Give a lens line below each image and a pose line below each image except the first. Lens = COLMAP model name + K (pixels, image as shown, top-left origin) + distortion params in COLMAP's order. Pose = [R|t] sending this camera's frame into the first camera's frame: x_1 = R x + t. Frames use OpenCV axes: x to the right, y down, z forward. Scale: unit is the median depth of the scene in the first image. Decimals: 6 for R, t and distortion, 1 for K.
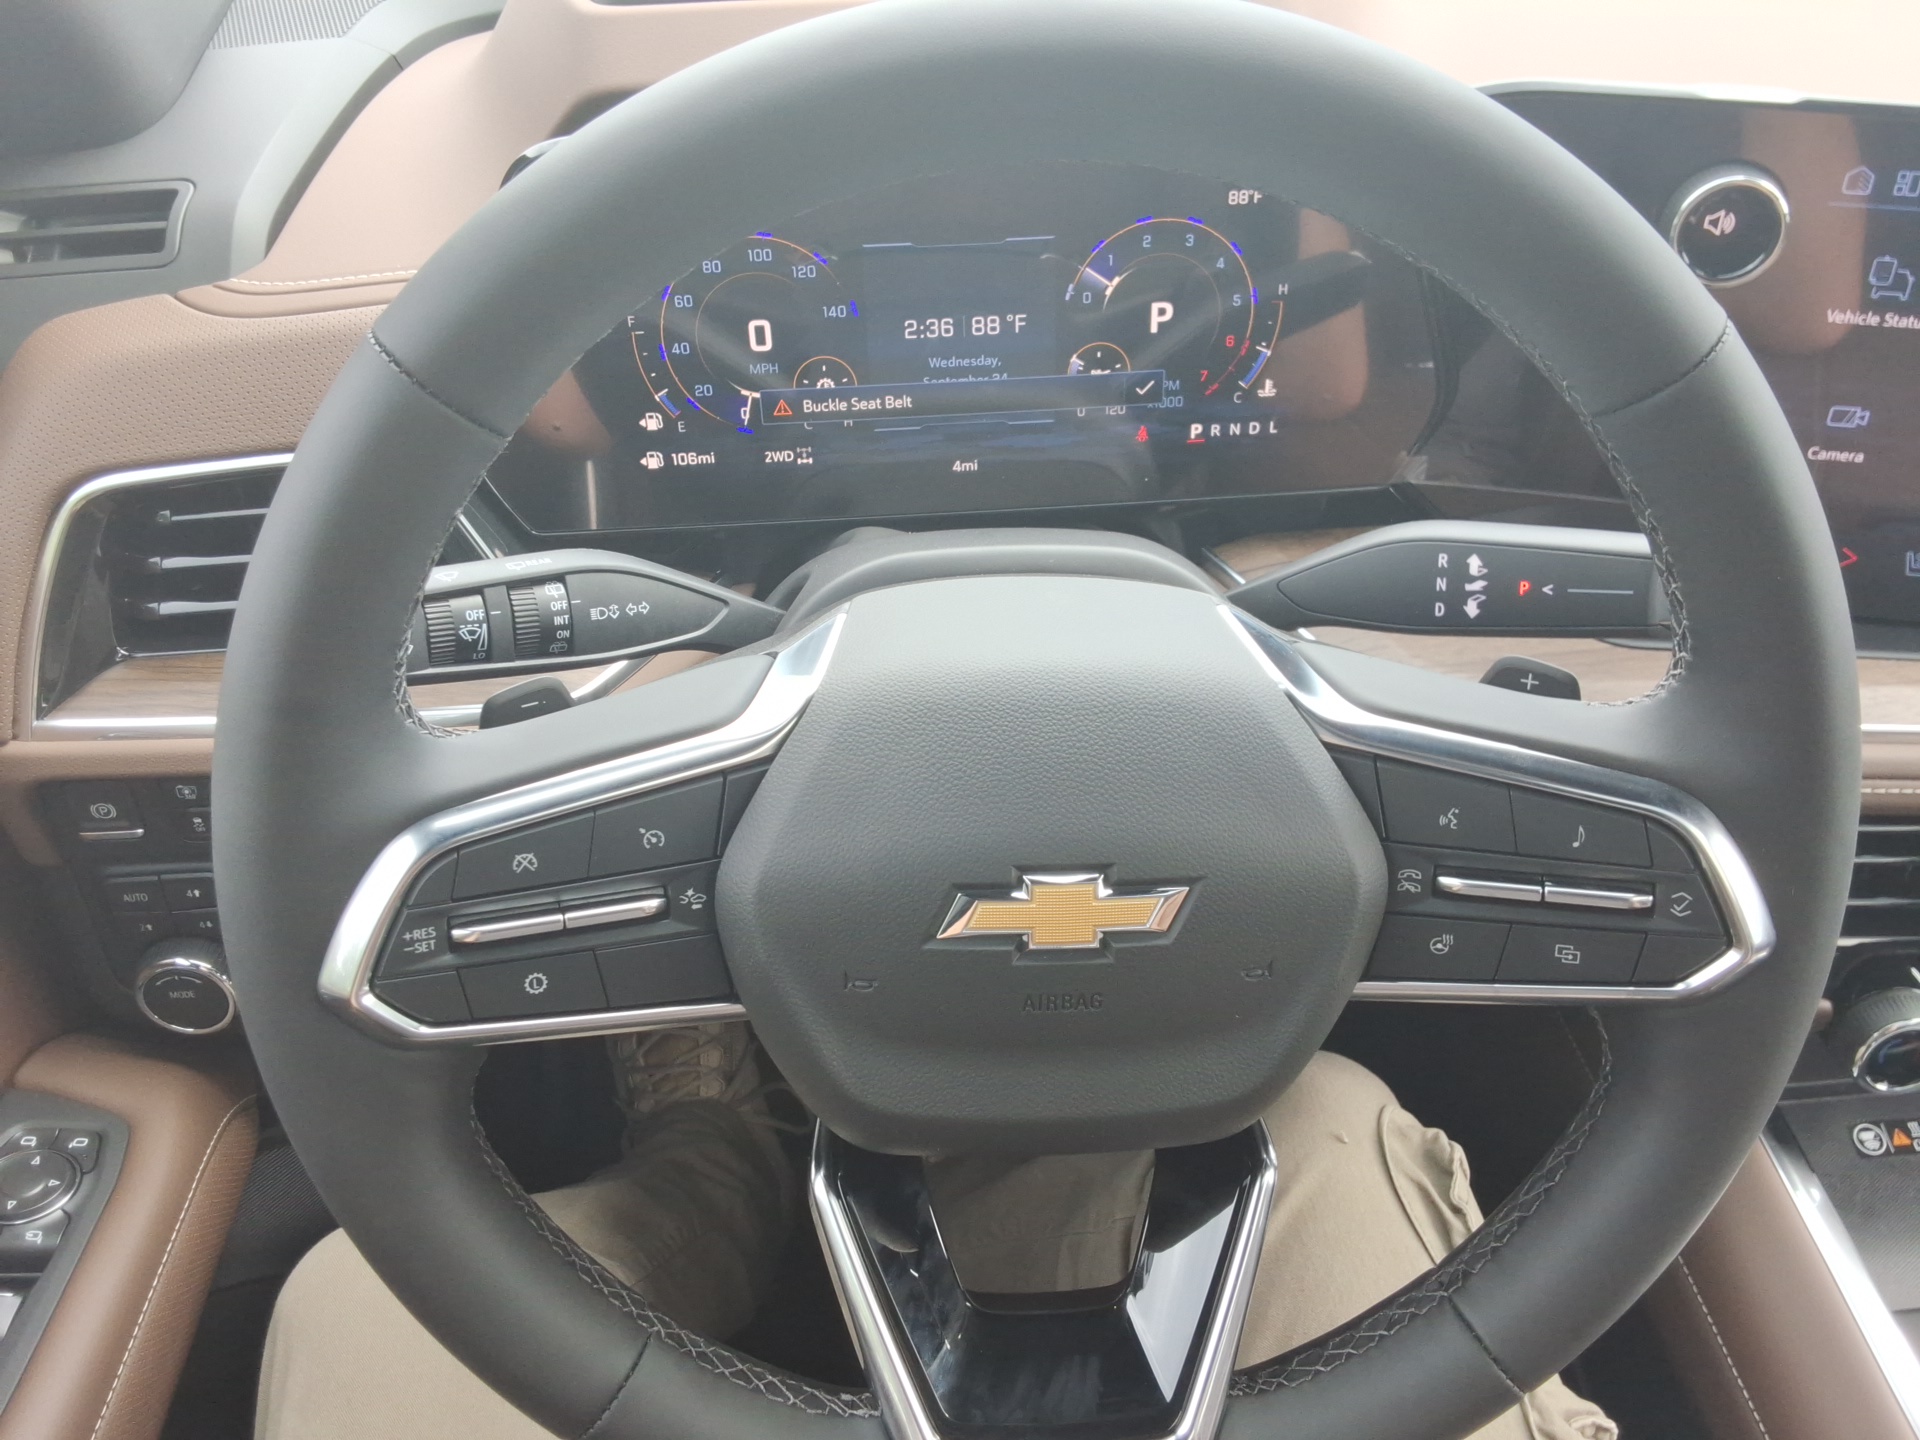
lens RADIAL K [[1547.9, 0, 970.4], [0, 1547.9, 726.8], [0, 0, 1]] dist [0.130078, -0.209721]
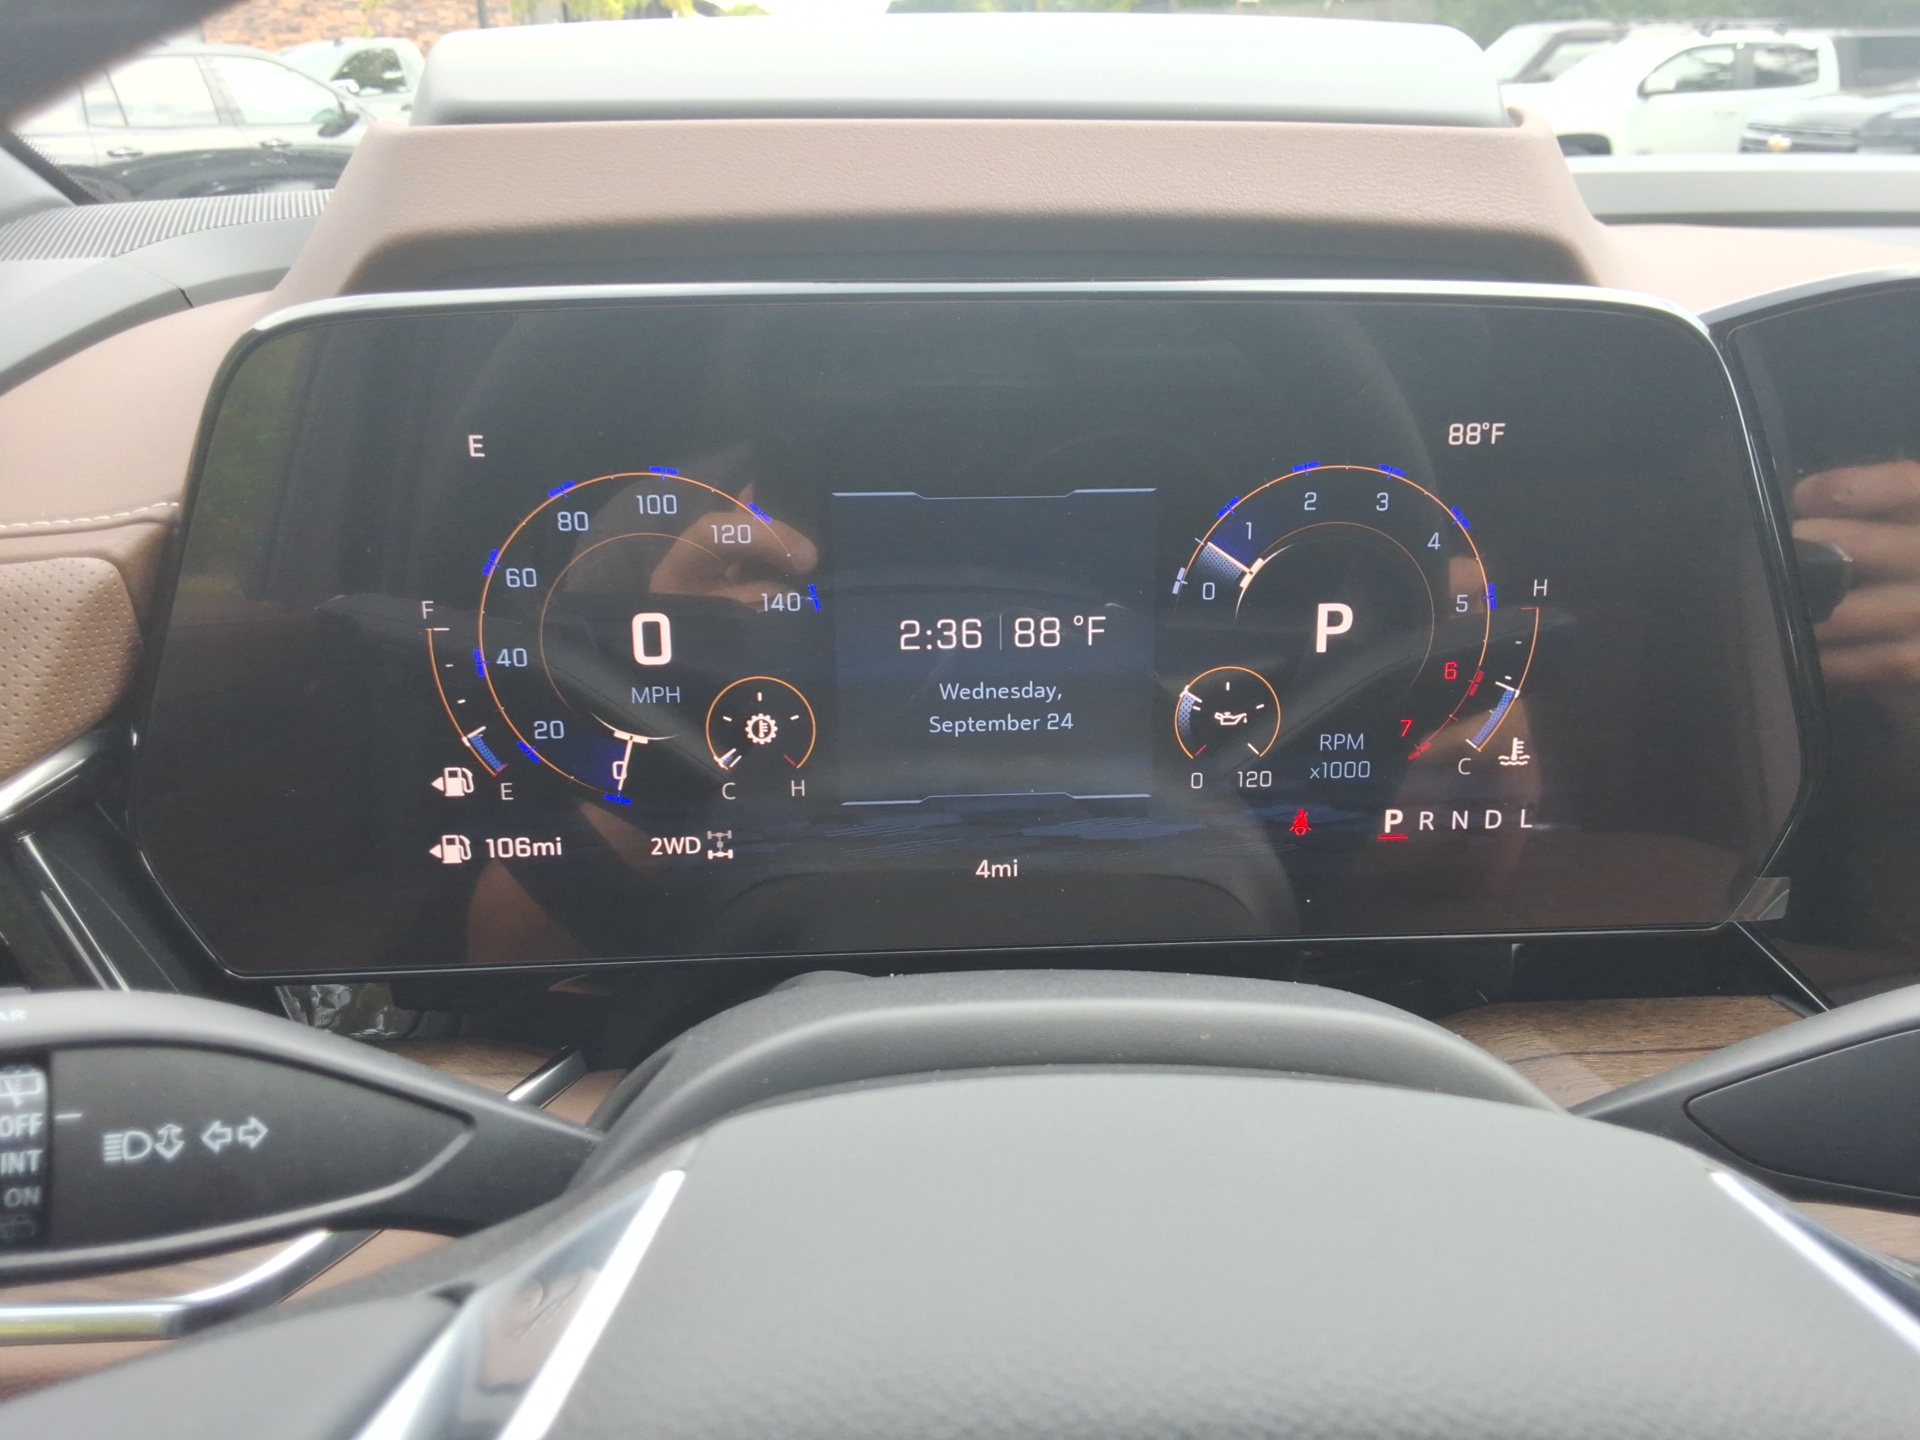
lens RADIAL K [[1547.9, 0, 970.4], [0, 1547.9, 726.8], [0, 0, 1]] dist [0.130078, -0.209721]
pose [[0.999758, 0.018629, -0.011719, -0.007923], [-0.021295, 0.953263, -0.301392, -0.045633], [0.005557, 0.301569, 0.953428, 0.450581]]
